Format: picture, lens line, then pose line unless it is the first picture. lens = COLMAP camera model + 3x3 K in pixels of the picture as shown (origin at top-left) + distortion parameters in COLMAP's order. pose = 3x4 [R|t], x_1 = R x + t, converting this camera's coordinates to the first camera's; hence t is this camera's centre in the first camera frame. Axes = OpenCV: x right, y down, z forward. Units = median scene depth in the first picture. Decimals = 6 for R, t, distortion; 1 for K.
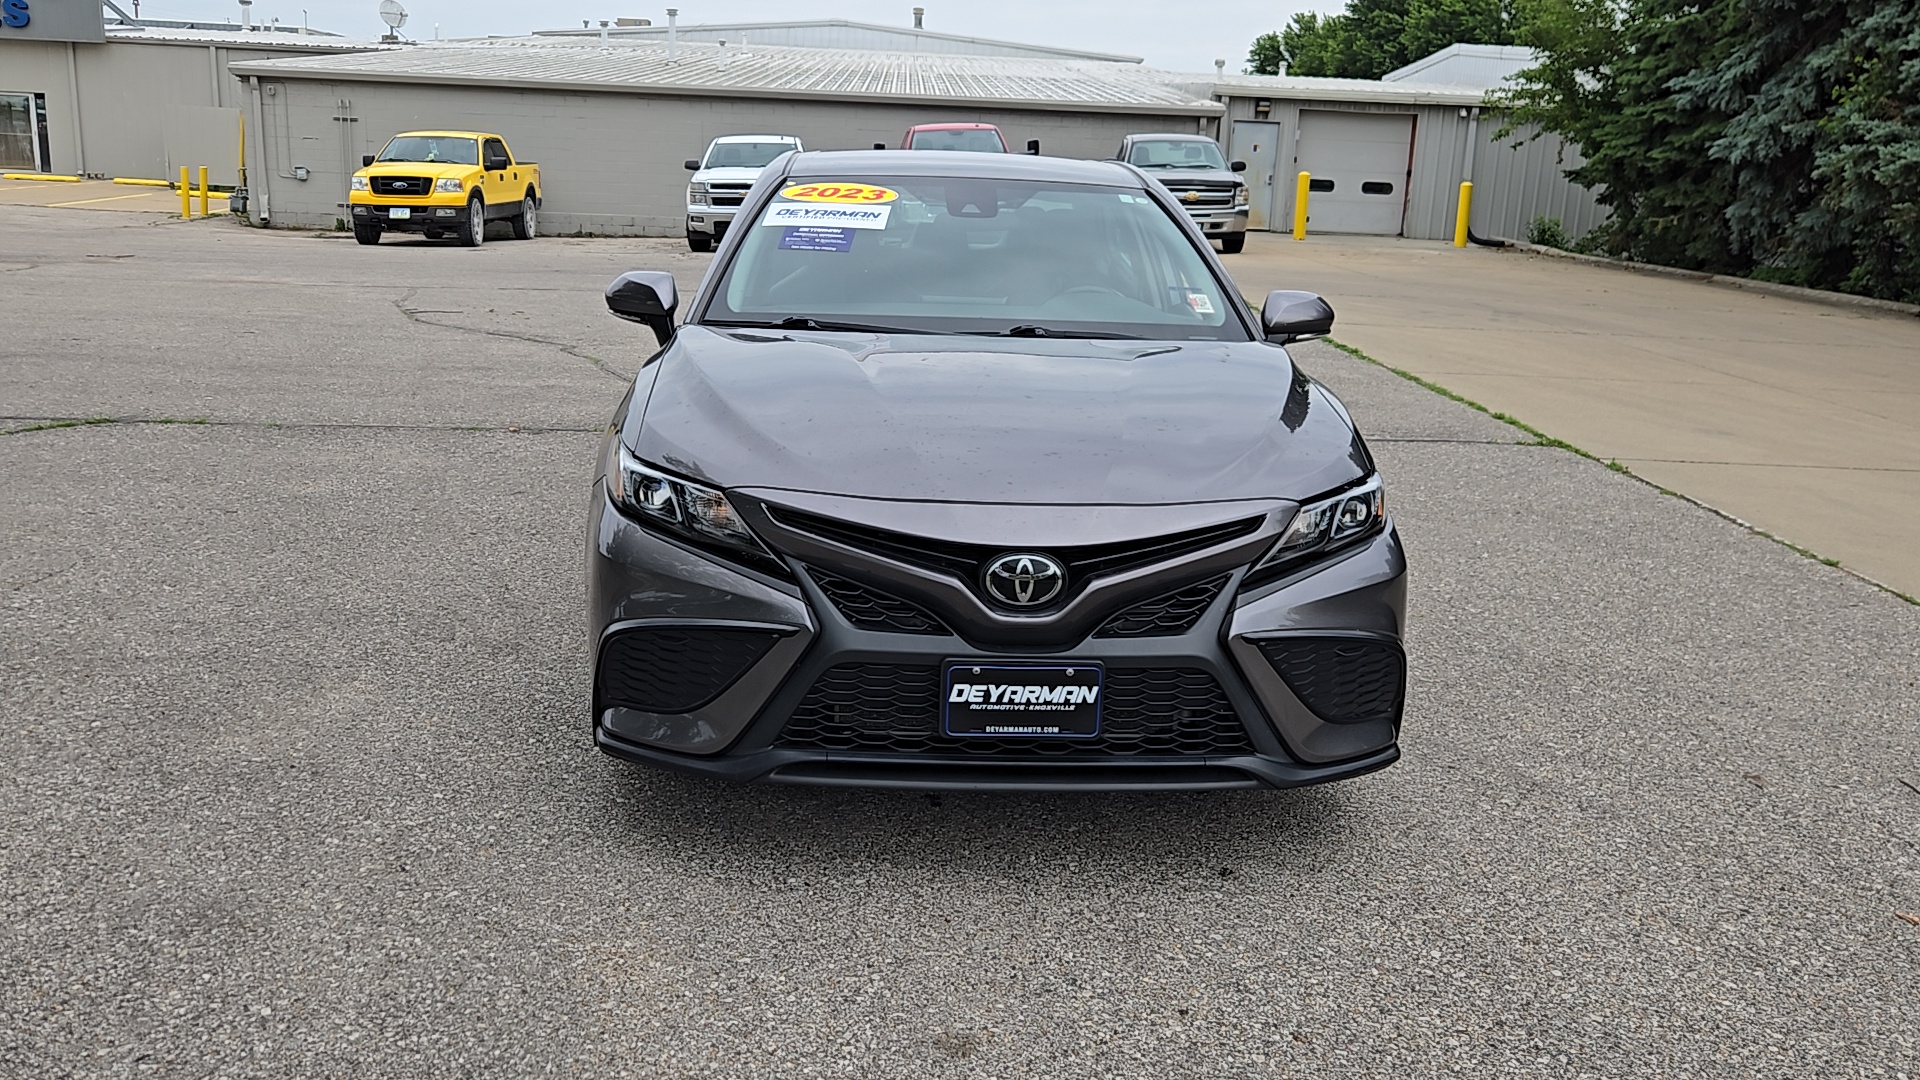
lens RADIAL K [[1596.4, 0, 954.4], [0, 1596.4, 537.0], [0, 0, 1]] dist [0.010679, 0.000901]
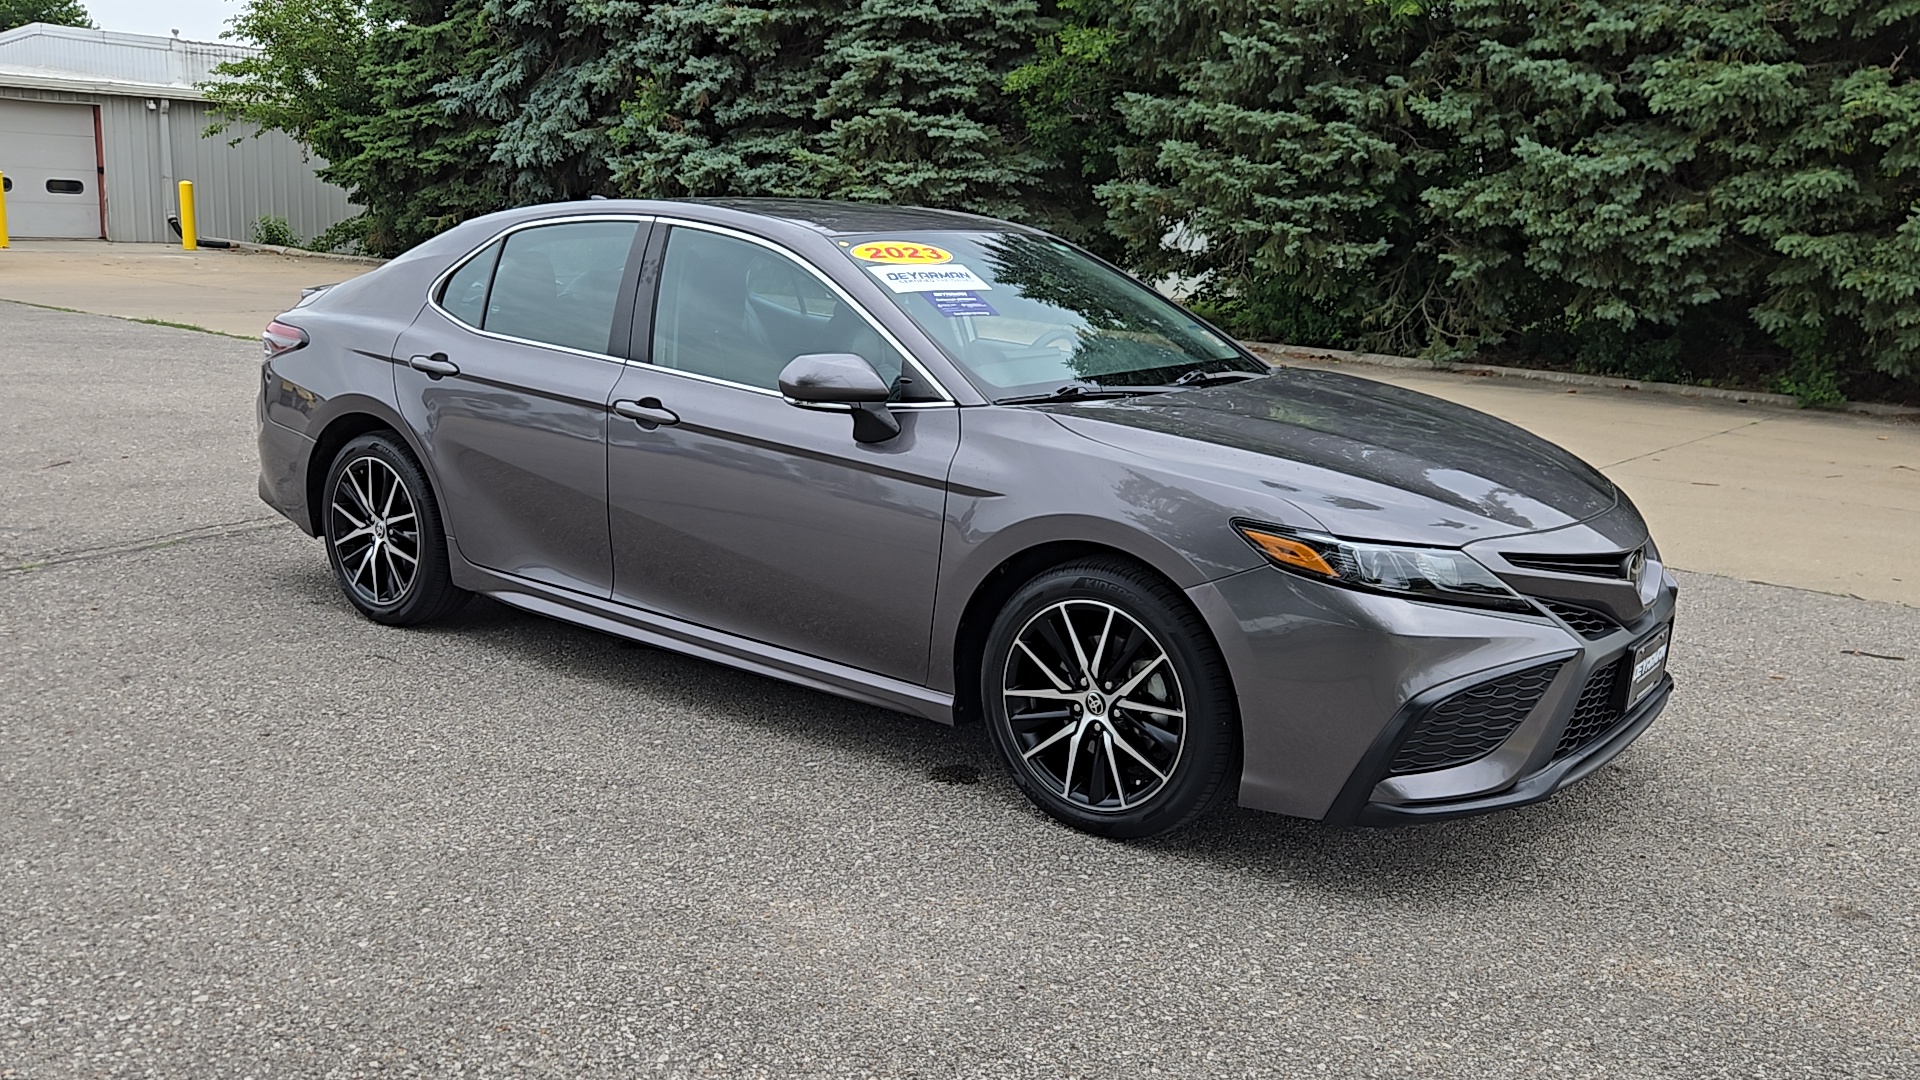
lens RADIAL K [[1596.4, 0, 954.4], [0, 1596.4, 537.0], [0, 0, 1]] dist [0.010679, 0.000901]
pose [[0.658999, -0.169133, 0.732881, -0.144309], [0.164347, 0.983224, 0.079128, -0.022198], [-0.733969, 0.068302, 0.675740, 0.064642]]
